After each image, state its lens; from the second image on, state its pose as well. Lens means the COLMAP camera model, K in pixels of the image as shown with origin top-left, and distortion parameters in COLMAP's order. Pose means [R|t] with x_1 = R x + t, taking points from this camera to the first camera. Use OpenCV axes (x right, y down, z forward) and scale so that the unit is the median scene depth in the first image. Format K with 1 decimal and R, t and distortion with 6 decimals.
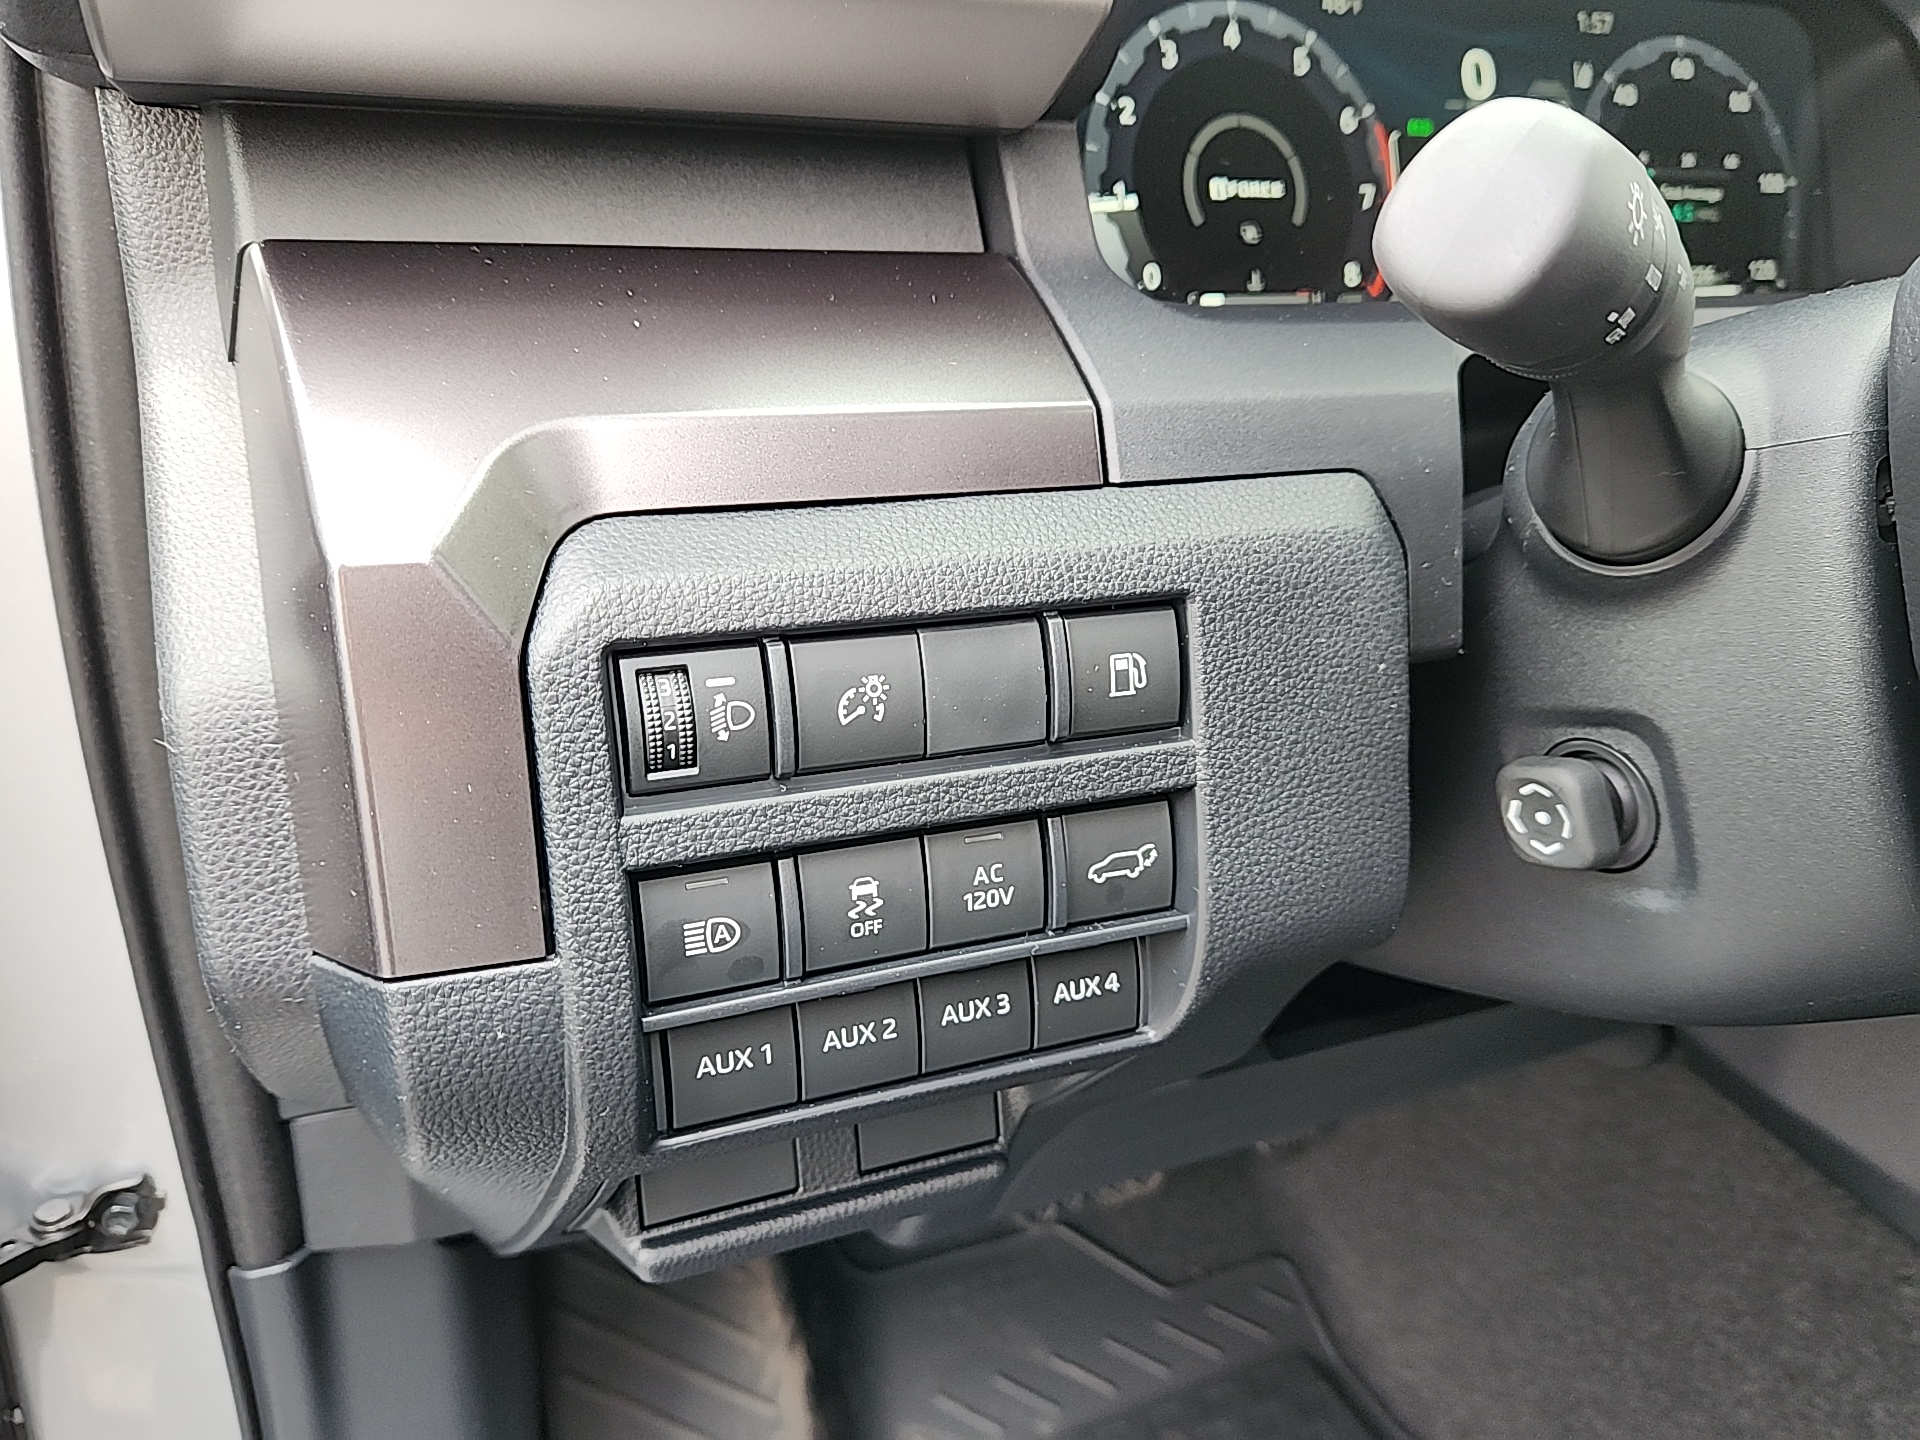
lens RADIAL K [[1631.6, 0, 1061.6], [0, 1631.6, 803.1], [0, 0, 1]] dist [0.117958, -0.213300]
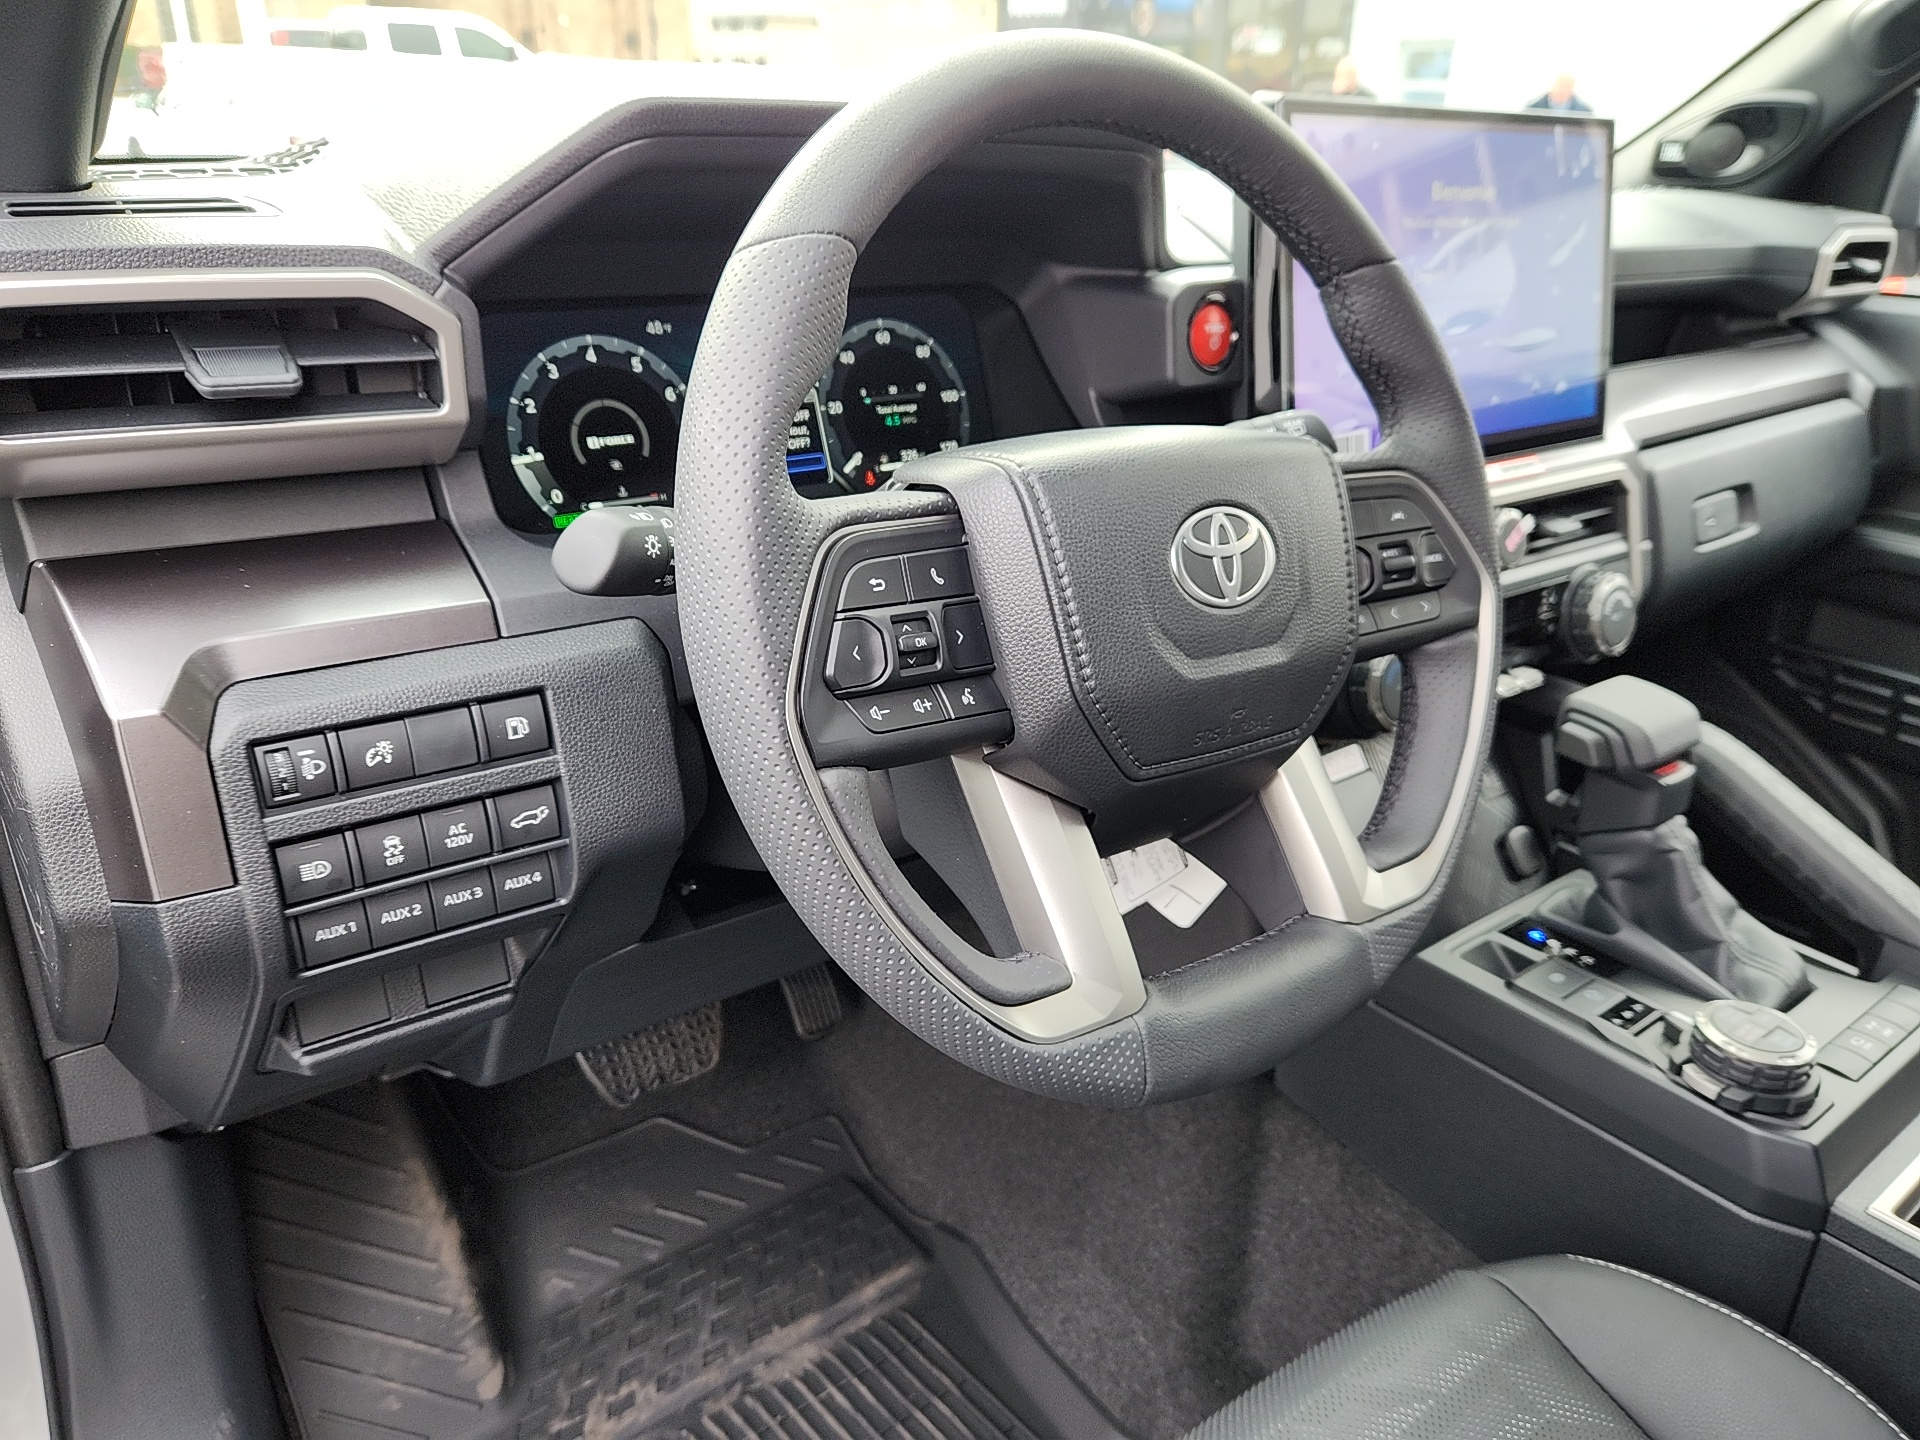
lens RADIAL K [[1388.3, 0, 973.5], [0, 1388.3, 778.7], [0, 0, 1]] dist [0.085128, -0.077749]
pose [[0.973389, -0.106944, 0.202673, 0.236673], [0.108640, 0.994077, 0.002774, 0.045150], [-0.201770, 0.019318, 0.979242, -0.880576]]
